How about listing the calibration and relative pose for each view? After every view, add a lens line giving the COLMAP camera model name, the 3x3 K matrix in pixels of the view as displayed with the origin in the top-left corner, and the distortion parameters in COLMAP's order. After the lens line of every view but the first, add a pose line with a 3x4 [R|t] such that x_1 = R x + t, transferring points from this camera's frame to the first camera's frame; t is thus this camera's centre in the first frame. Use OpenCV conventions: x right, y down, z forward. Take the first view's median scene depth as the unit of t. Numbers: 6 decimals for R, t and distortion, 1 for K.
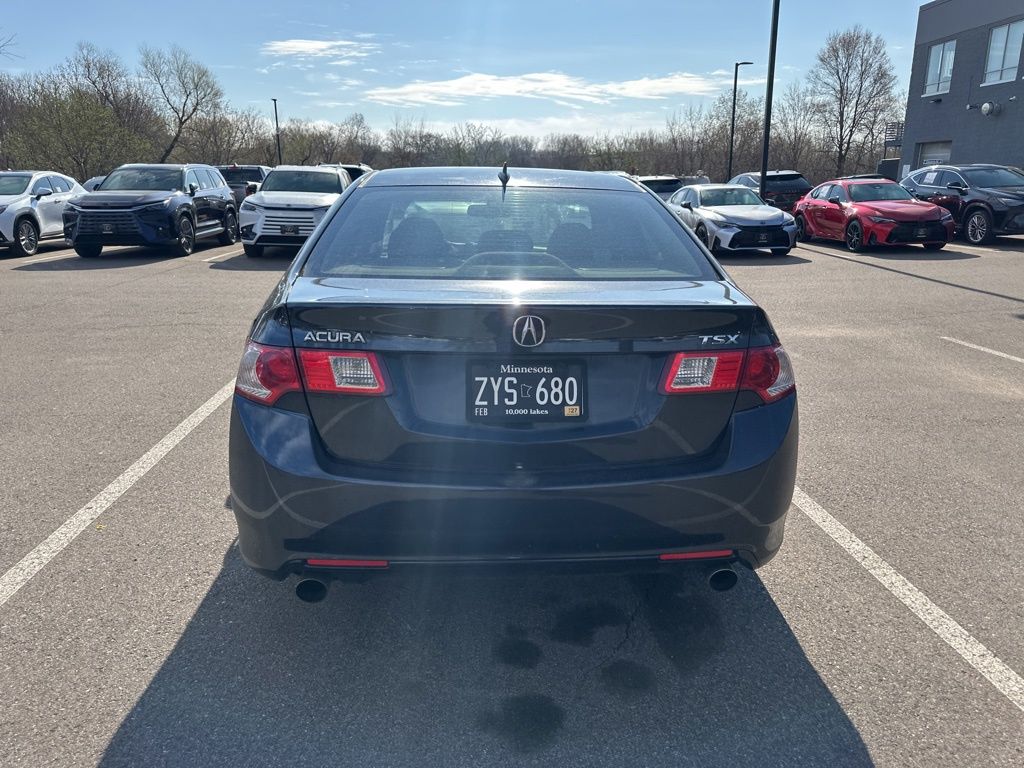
lens RADIAL K [[717.7, 0, 520.5], [0, 717.7, 373.6], [0, 0, 1]] dist [0.029599, -0.038050]
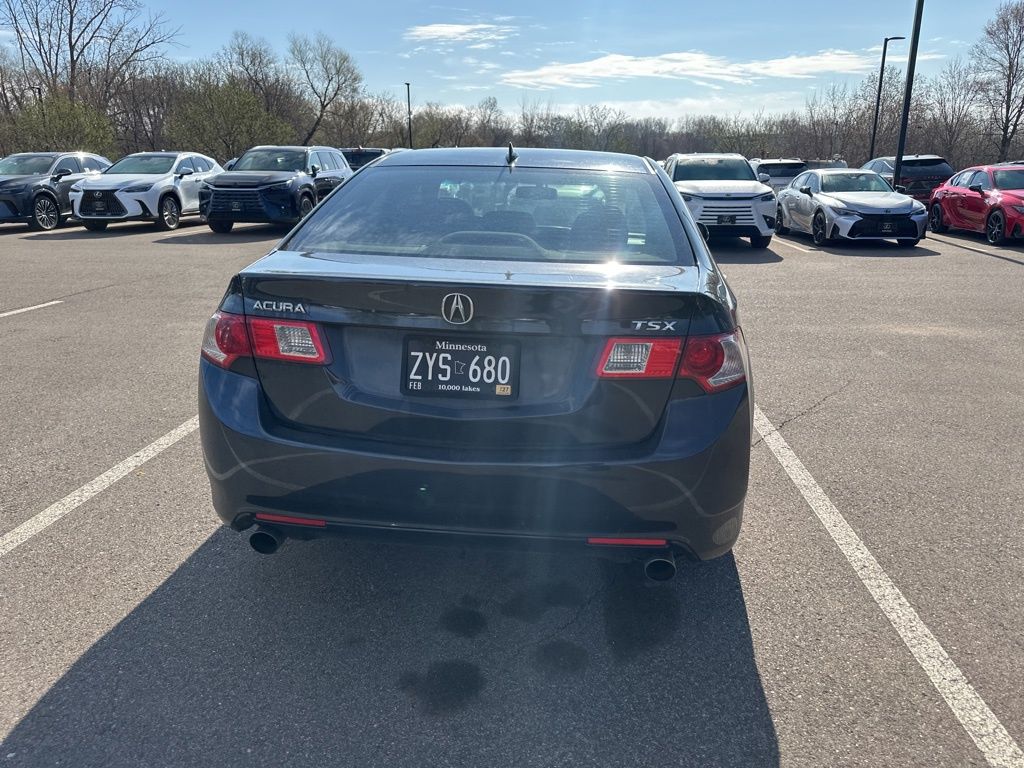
lens RADIAL K [[717.7, 0, 521.7], [0, 717.7, 377.5], [0, 0, 1]] dist [0.029599, -0.038050]
pose [[0.985480, 0.054129, -0.160930, 0.235707], [-0.049883, 0.998295, 0.030312, 0.002349], [0.162296, -0.021844, 0.986500, 0.005135]]
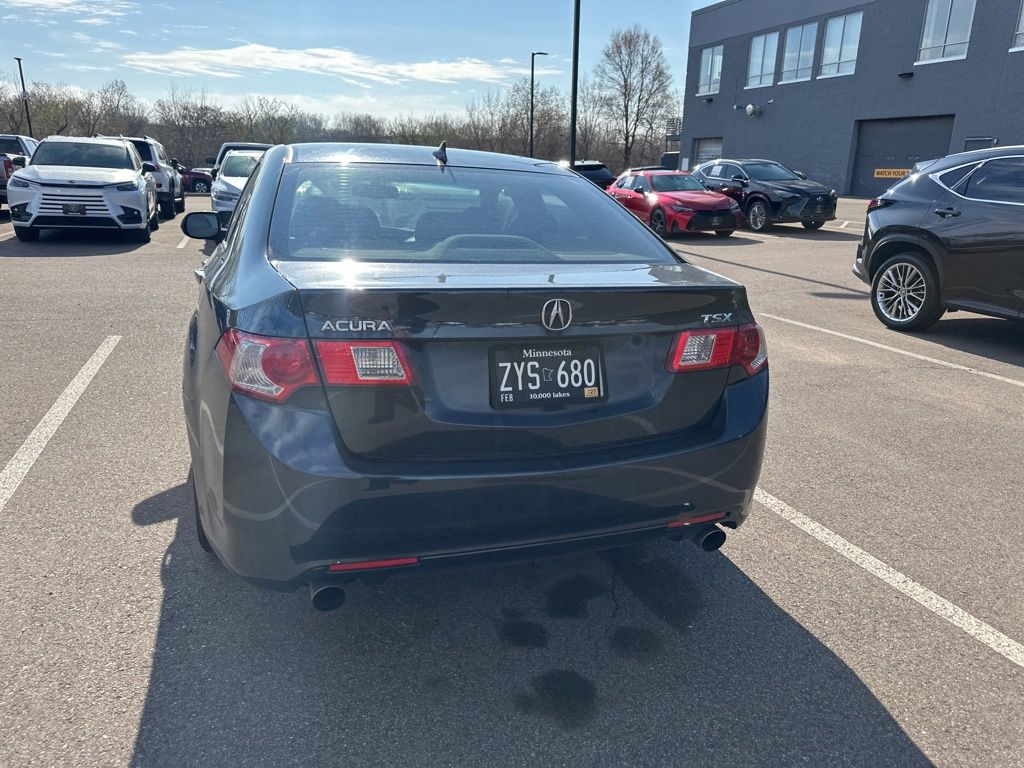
lens RADIAL K [[717.7, 0, 516.4], [0, 717.7, 382.8], [0, 0, 1]] dist [0.029599, -0.038050]
pose [[0.964505, -0.049229, 0.259435, -0.267944], [0.040839, 0.998457, 0.037636, -0.003688], [-0.260887, -0.025705, 0.965027, 0.038485]]
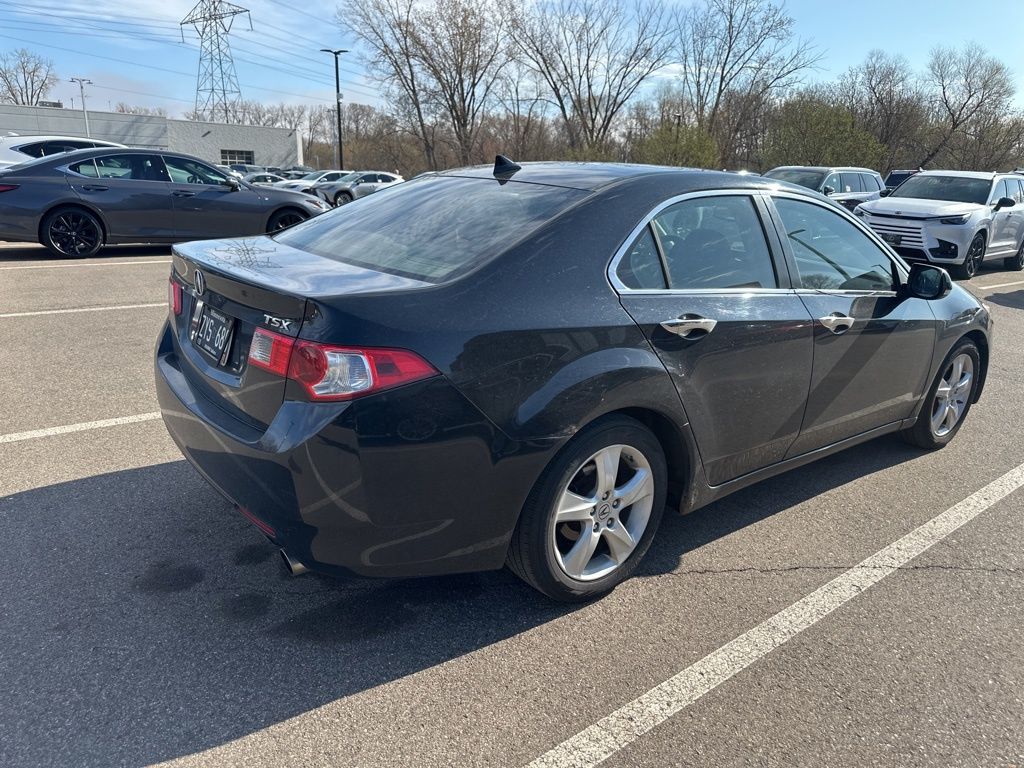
lens RADIAL K [[717.7, 0, 513.4], [0, 717.7, 388.7], [0, 0, 1]] dist [0.029599, -0.038050]
pose [[0.565427, 0.255188, -0.784329, 1.184956], [-0.245395, 0.959919, 0.135411, -0.163180], [0.787448, 0.115905, 0.605386, 0.600682]]
